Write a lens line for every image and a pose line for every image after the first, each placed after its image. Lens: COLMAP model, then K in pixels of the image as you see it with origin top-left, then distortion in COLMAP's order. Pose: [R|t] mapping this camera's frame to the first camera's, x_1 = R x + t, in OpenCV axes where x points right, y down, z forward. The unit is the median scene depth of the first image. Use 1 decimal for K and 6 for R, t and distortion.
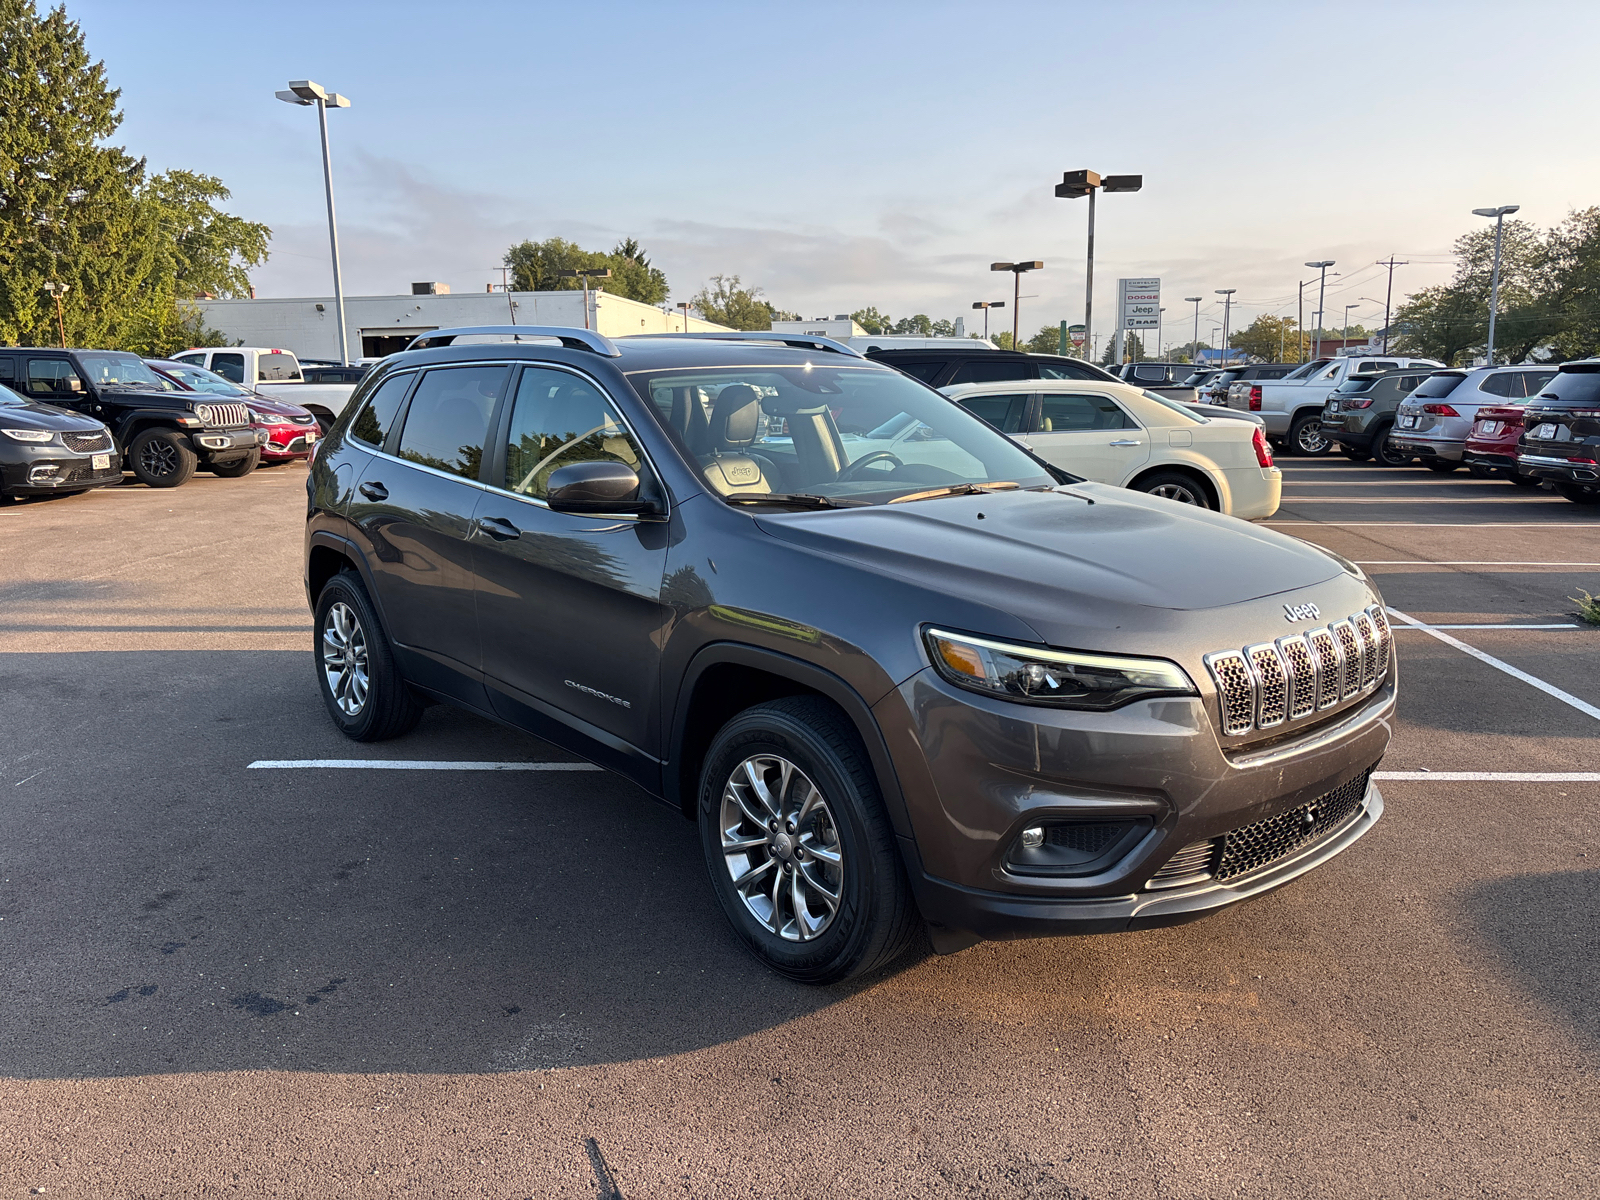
lens RADIAL K [[1192.9, 0, 794.6], [0, 1192.9, 572.7], [0, 0, 1]] dist [0.027460, -0.034669]
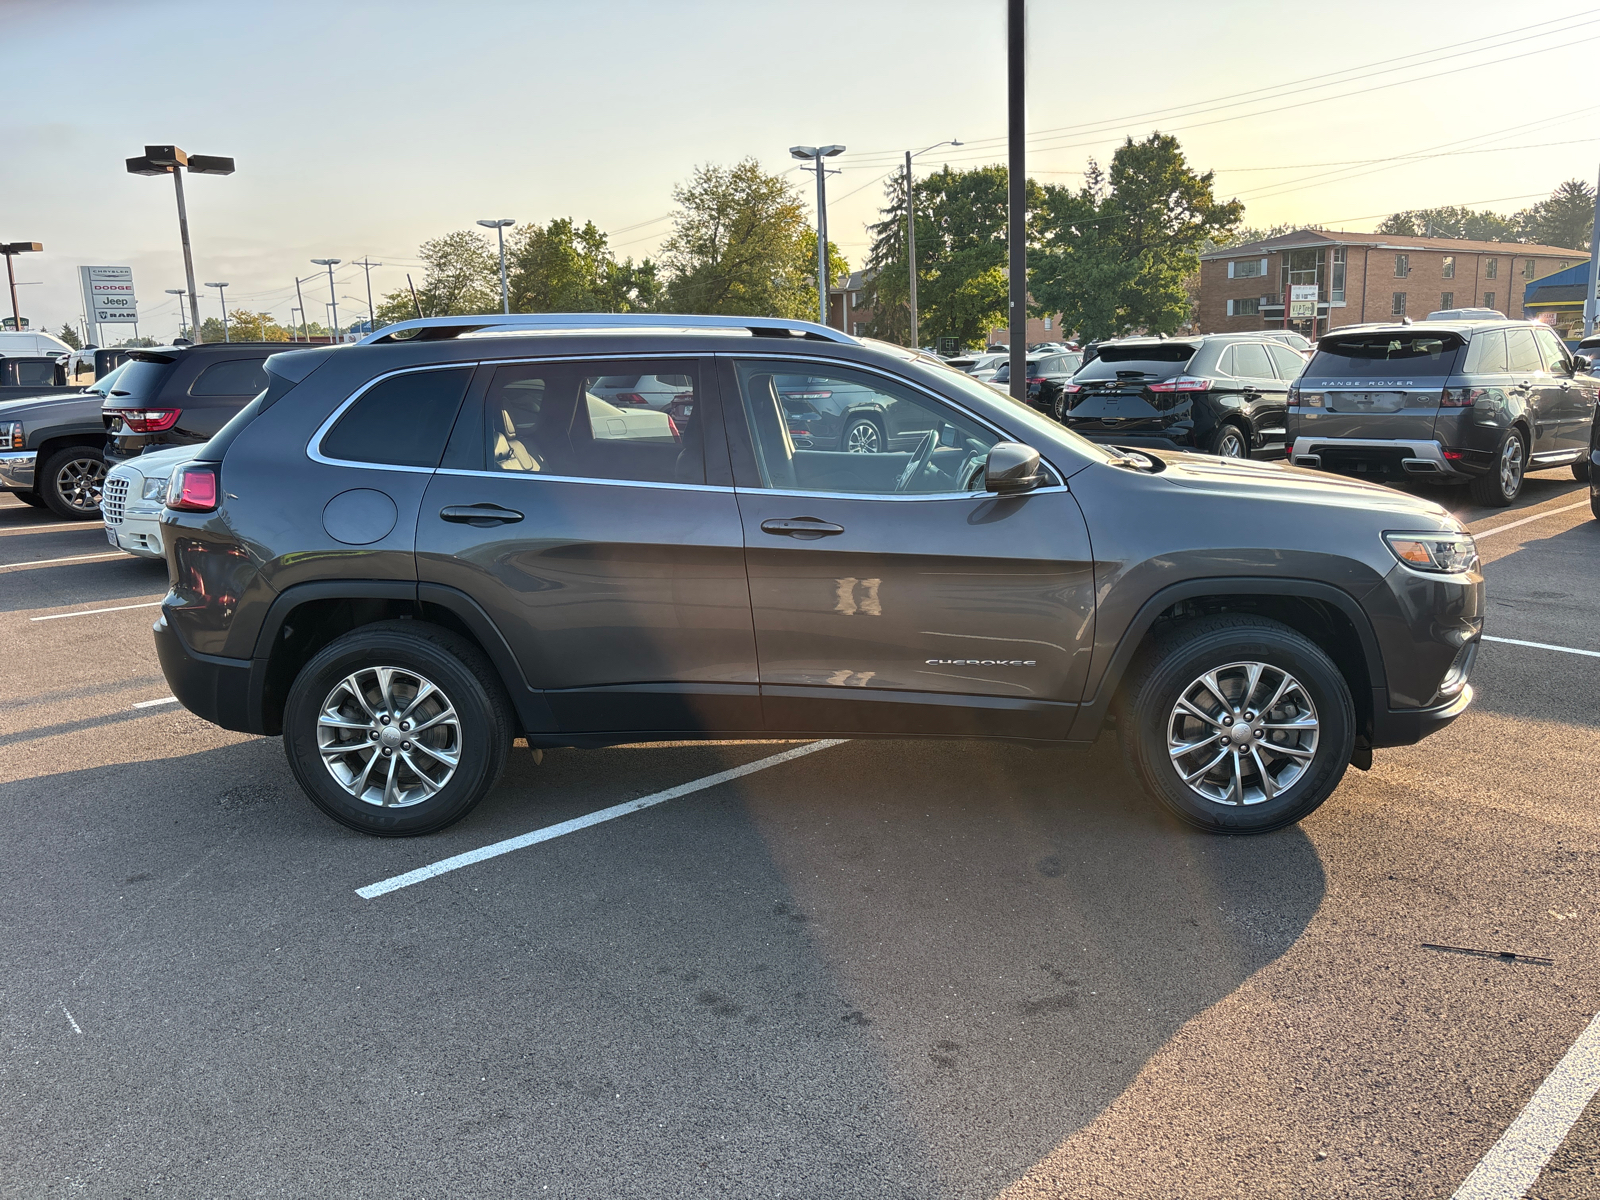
lens RADIAL K [[1192.9, 0, 796.1], [0, 1192.9, 594.4], [0, 0, 1]] dist [0.027460, -0.034669]
pose [[0.700254, -0.145528, 0.698903, -0.316935], [0.131652, 0.988535, 0.073930, -0.018874], [-0.701649, 0.040242, 0.711385, 0.111692]]
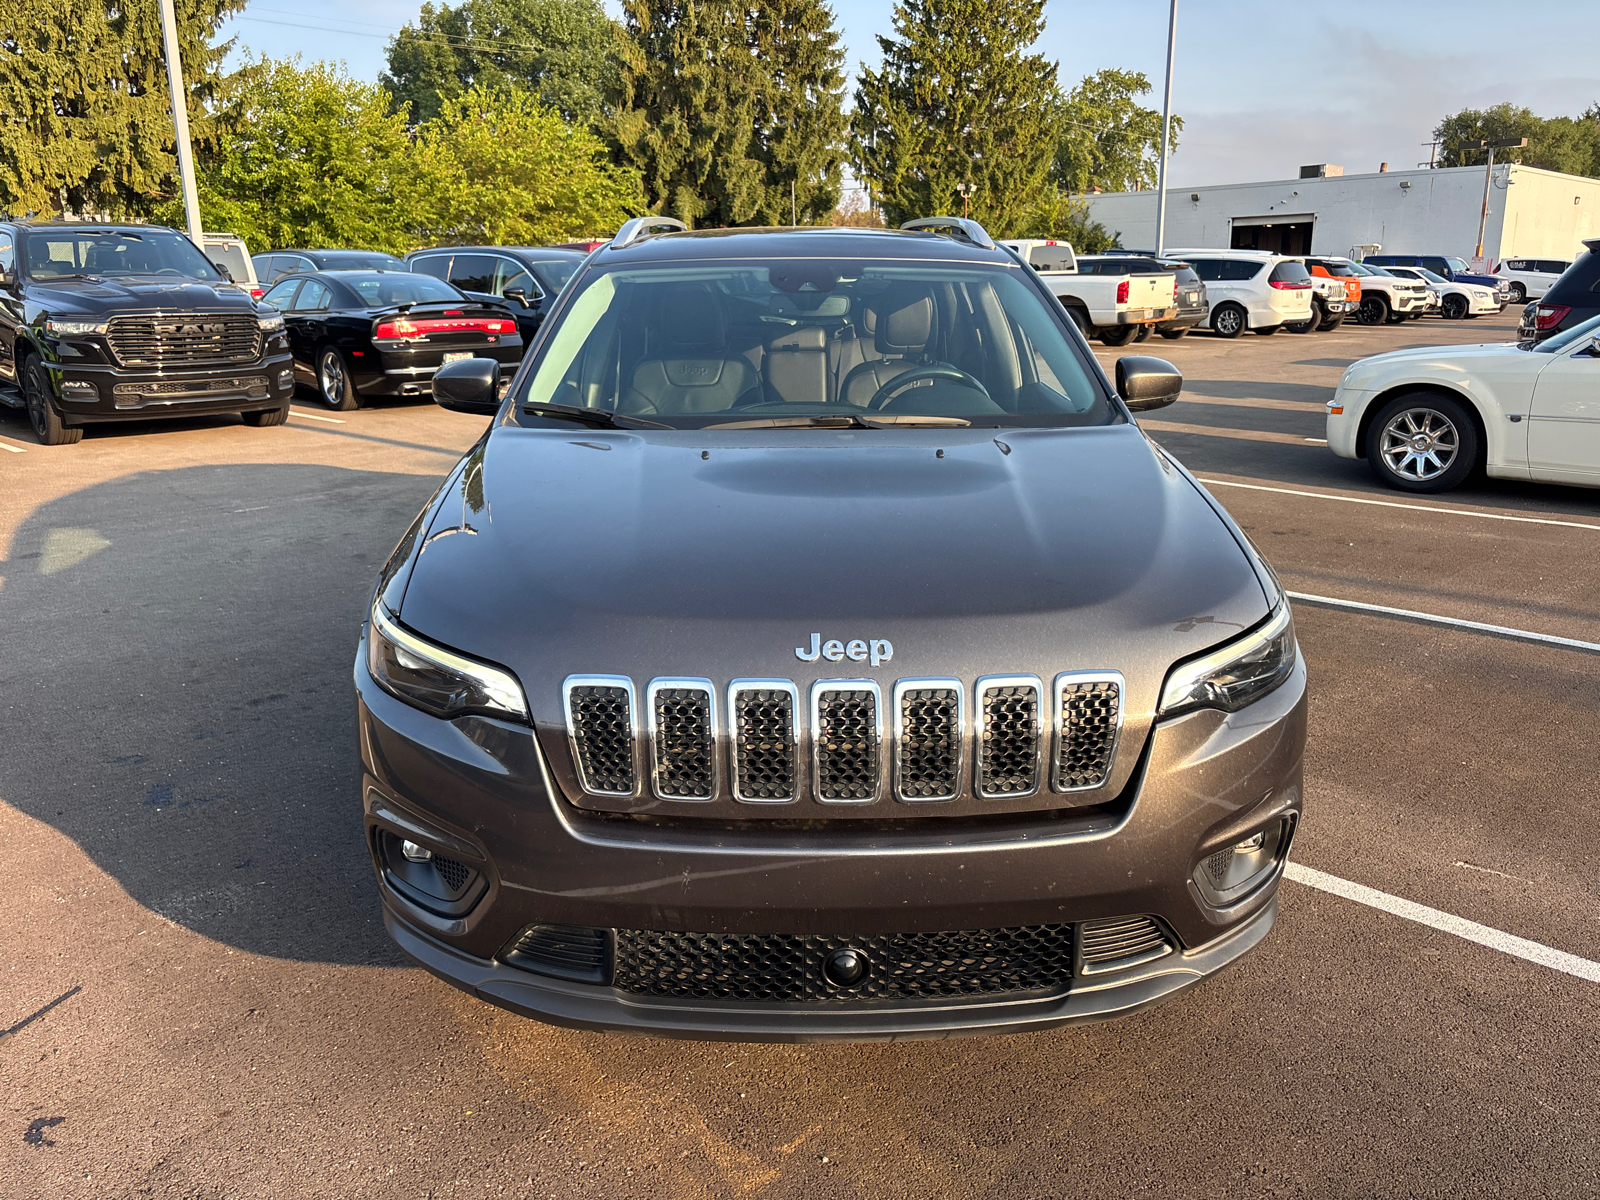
lens RADIAL K [[1192.9, 0, 823.7], [0, 1192.9, 557.2], [0, 0, 1]] dist [0.027460, -0.034669]
pose [[0.764556, 0.152378, -0.626287, 0.205017], [-0.104681, 0.988109, 0.112619, -0.022057], [0.636000, -0.020543, 0.771415, 0.127991]]
